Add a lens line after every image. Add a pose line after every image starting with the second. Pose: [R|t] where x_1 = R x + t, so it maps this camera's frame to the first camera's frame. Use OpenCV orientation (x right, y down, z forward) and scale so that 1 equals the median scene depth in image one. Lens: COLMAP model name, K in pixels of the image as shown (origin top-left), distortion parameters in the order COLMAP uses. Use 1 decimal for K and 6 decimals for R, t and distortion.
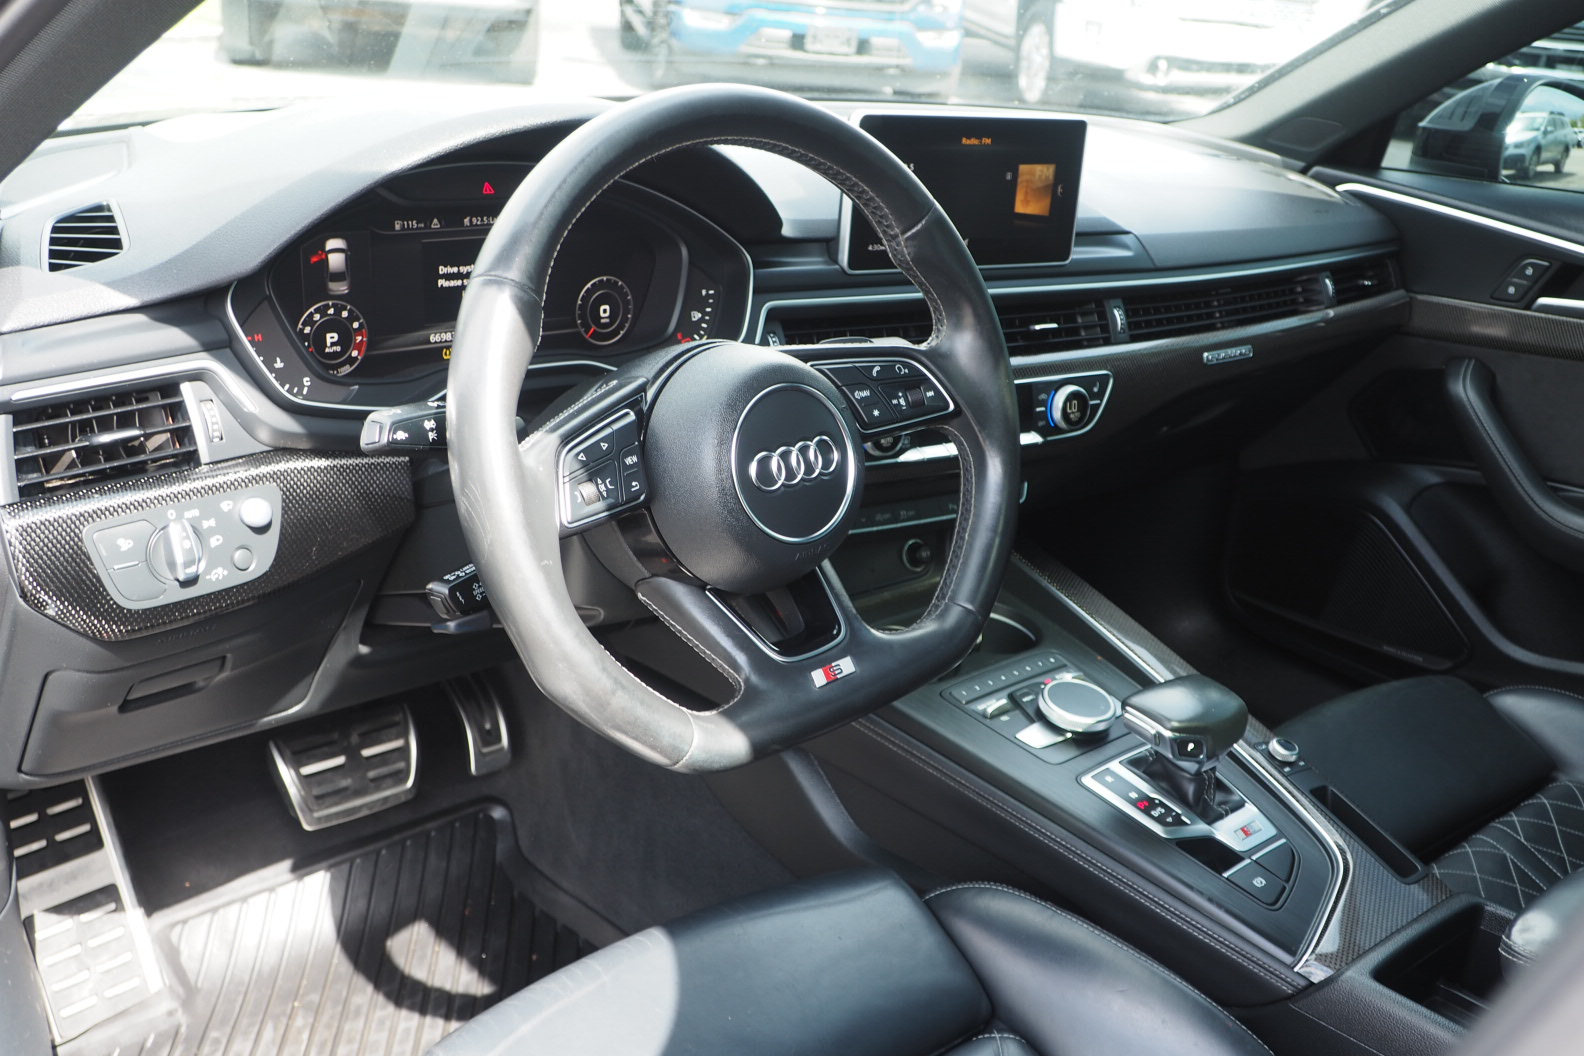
lens RADIAL K [[1559.0, 0, 784.8], [0, 1559.0, 554.9], [0, 0, 1]] dist [-0.078317, 0.143280]
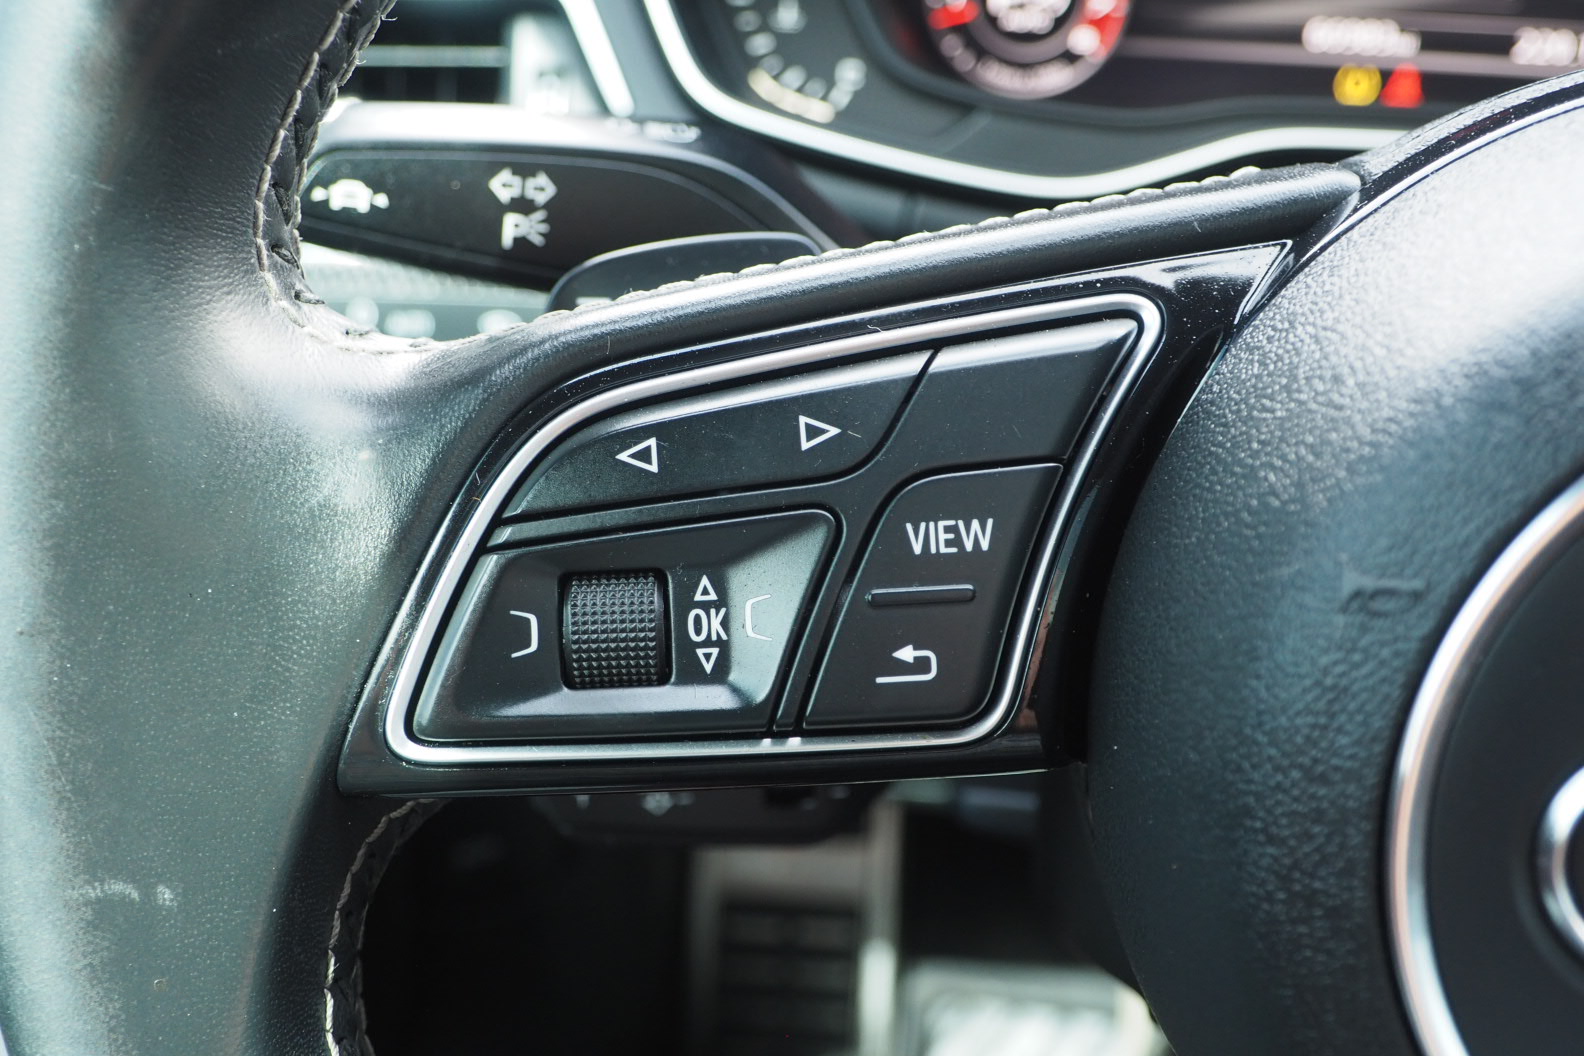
lens RADIAL K [[1748.4, 0, 797.1], [0, 1748.4, 534.3], [0, 0, 1]] dist [-0.018843, -0.042214]
pose [[0.604758, 0.307005, -0.734858, 0.032197], [-0.253011, 0.948974, 0.188240, -0.063671], [0.755151, 0.072087, 0.651575, 0.557171]]
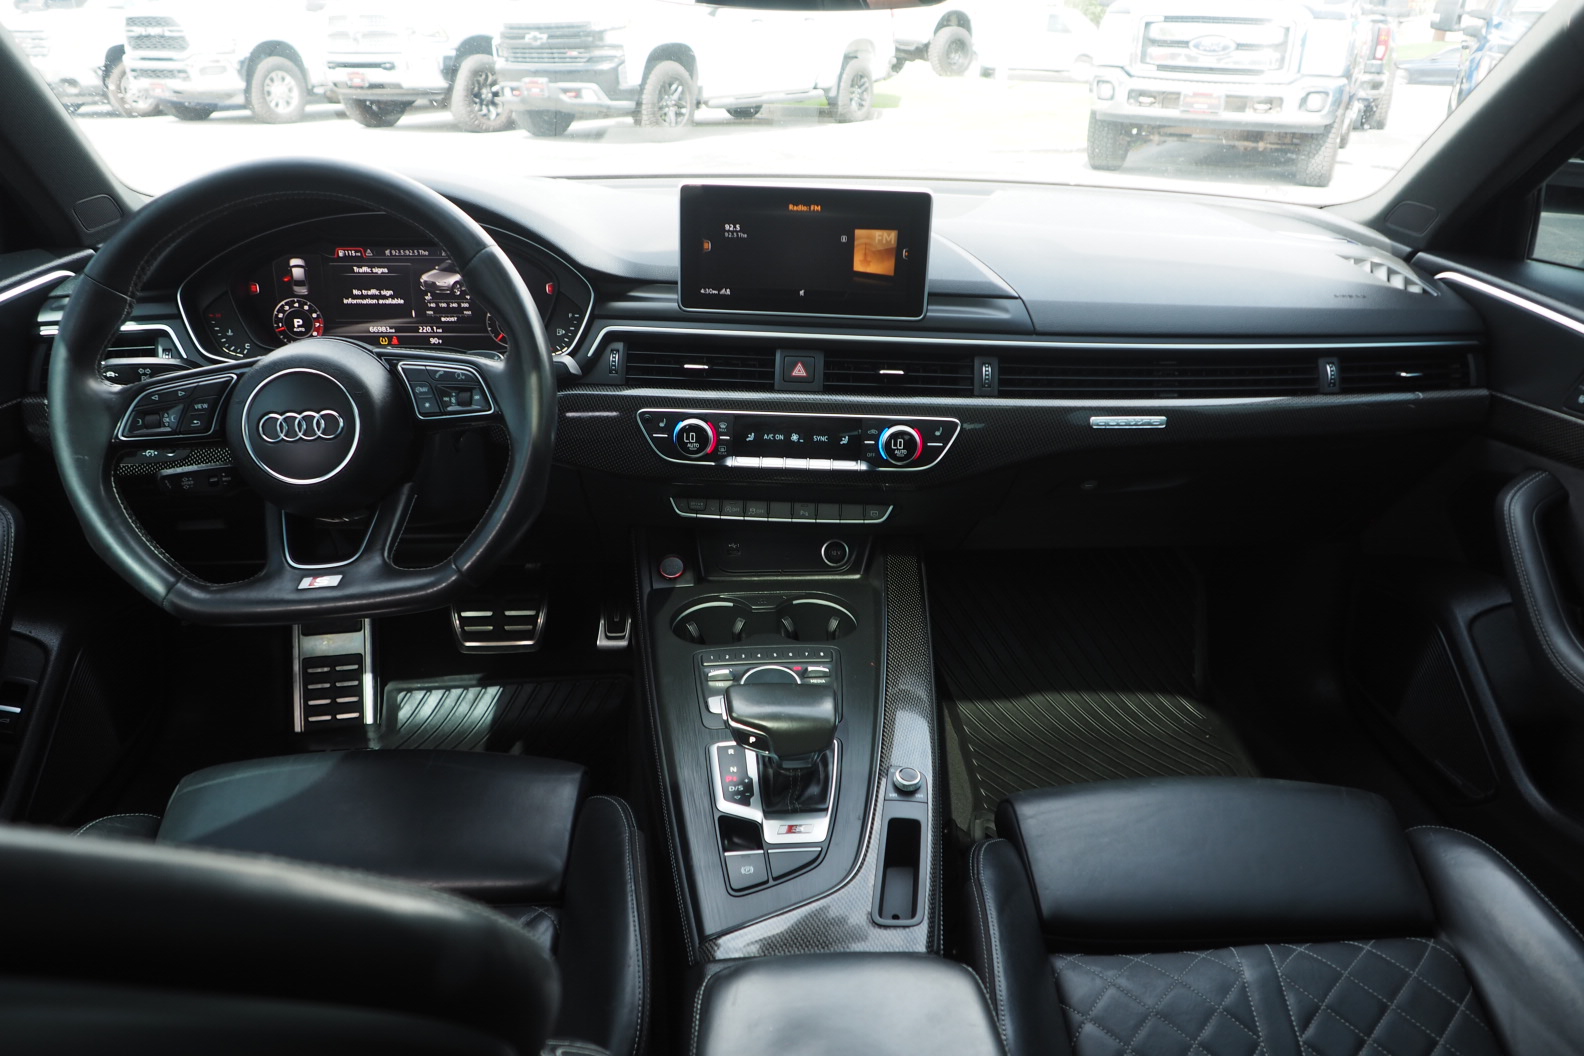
lens RADIAL K [[1142.5, 0, 792.0], [0, 1142.5, 528.0], [0, 0, 1]] dist [-0.027099, 0.001662]
pose [[0.802360, 0.176832, -0.570043, 0.657586], [-0.178257, 0.982508, 0.053877, -0.071019], [0.569599, 0.058385, 0.819847, 0.291207]]
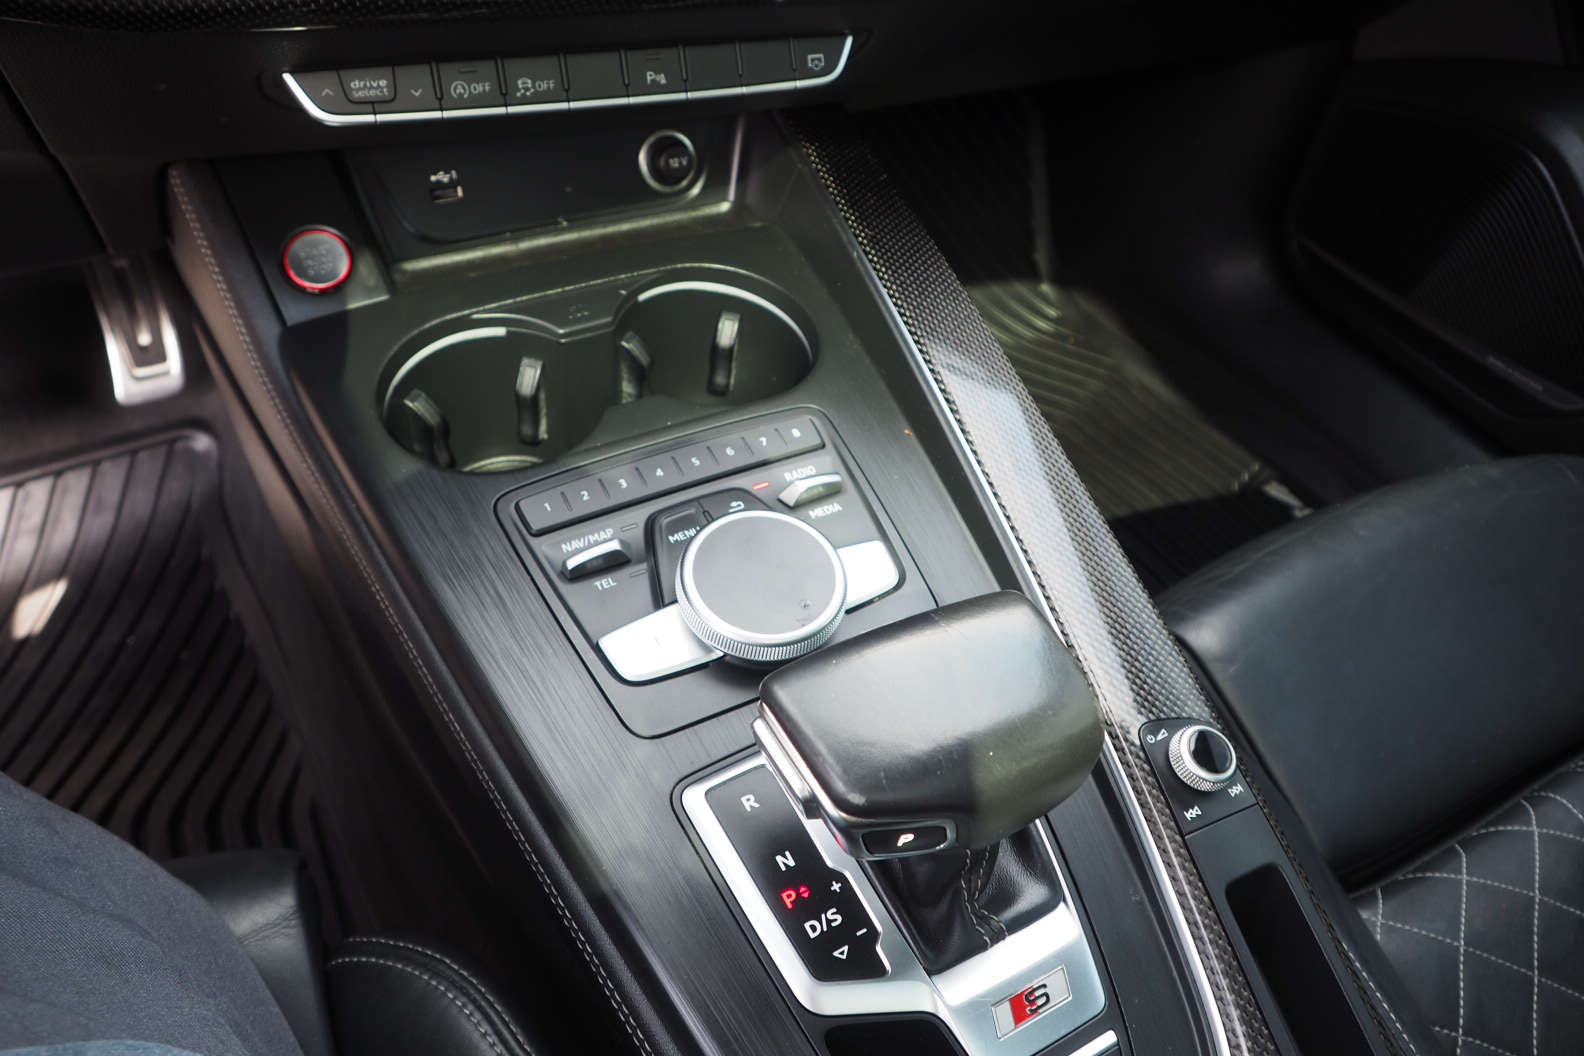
lens RADIAL K [[1087.8, 0, 792.0], [0, 1087.8, 528.0], [0, 0, 1]] dist [-0.047789, 0.000339]
pose [[0.978272, 0.156834, -0.135596, 0.233864], [-0.092549, 0.915597, 0.391301, -0.040783], [0.185520, -0.370250, 0.910218, 0.708785]]
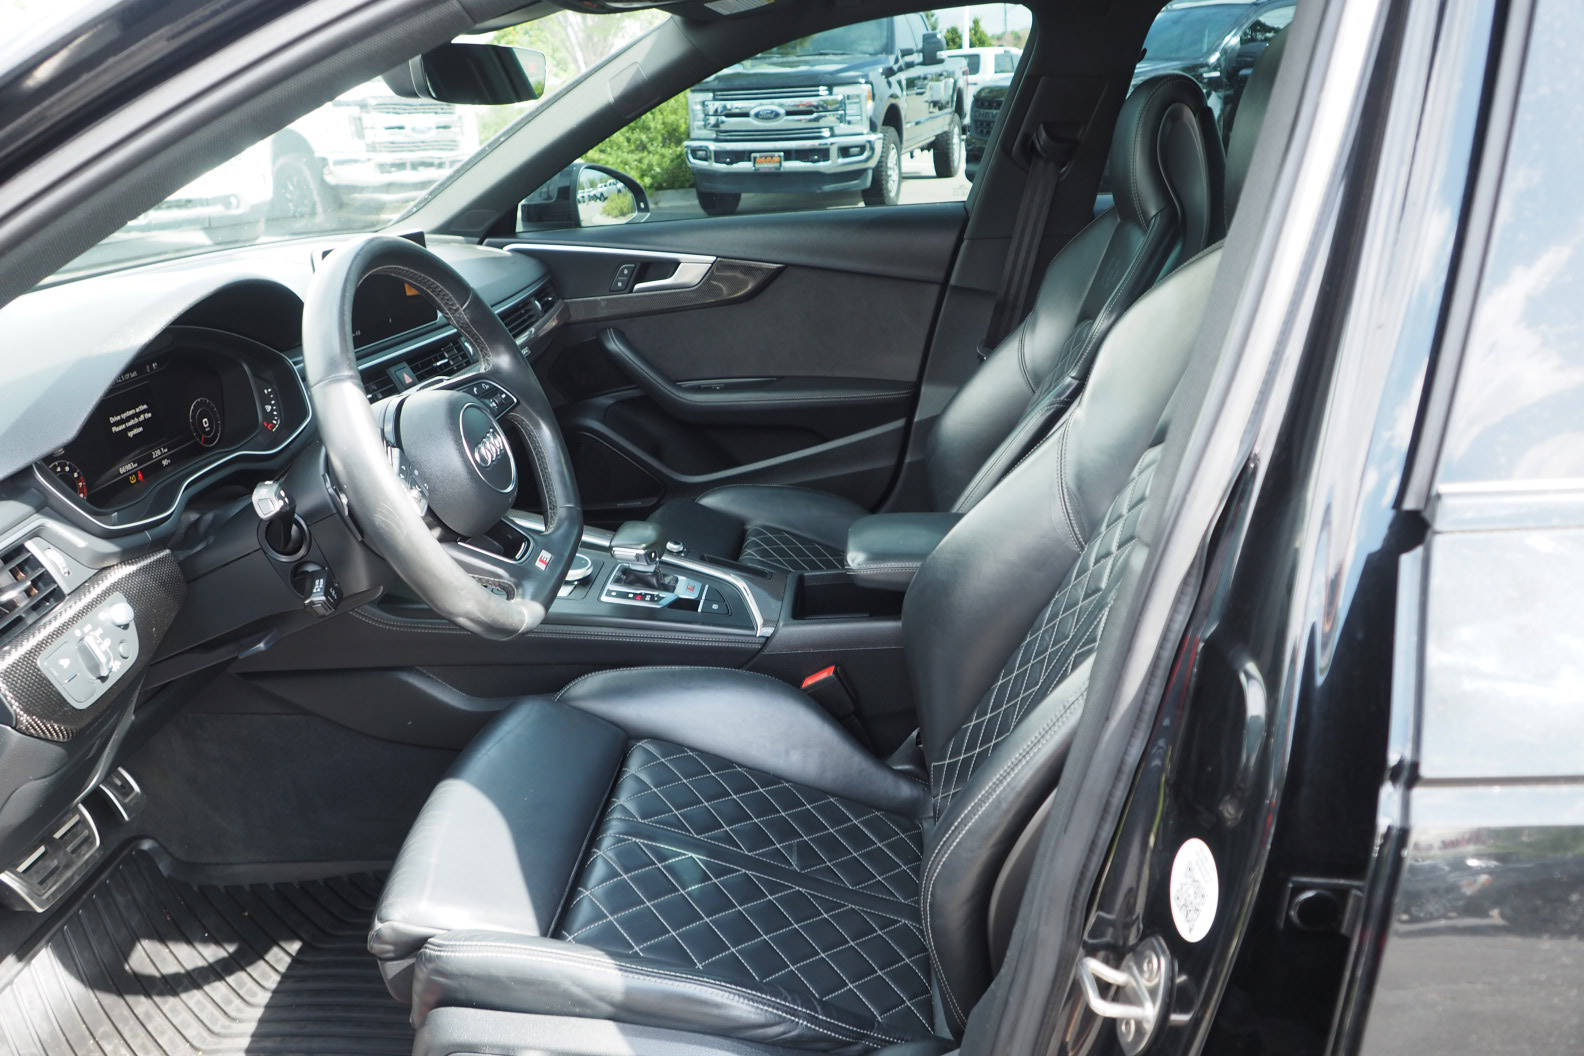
lens RADIAL K [[1087.8, 0, 792.0], [0, 1087.8, 528.0], [0, 0, 1]] dist [-0.047789, 0.000339]
pose [[0.699311, -0.347425, 0.624707, -0.357672], [0.341474, 0.930140, 0.135035, -0.017363], [-0.627980, 0.118890, 0.769095, -0.058877]]
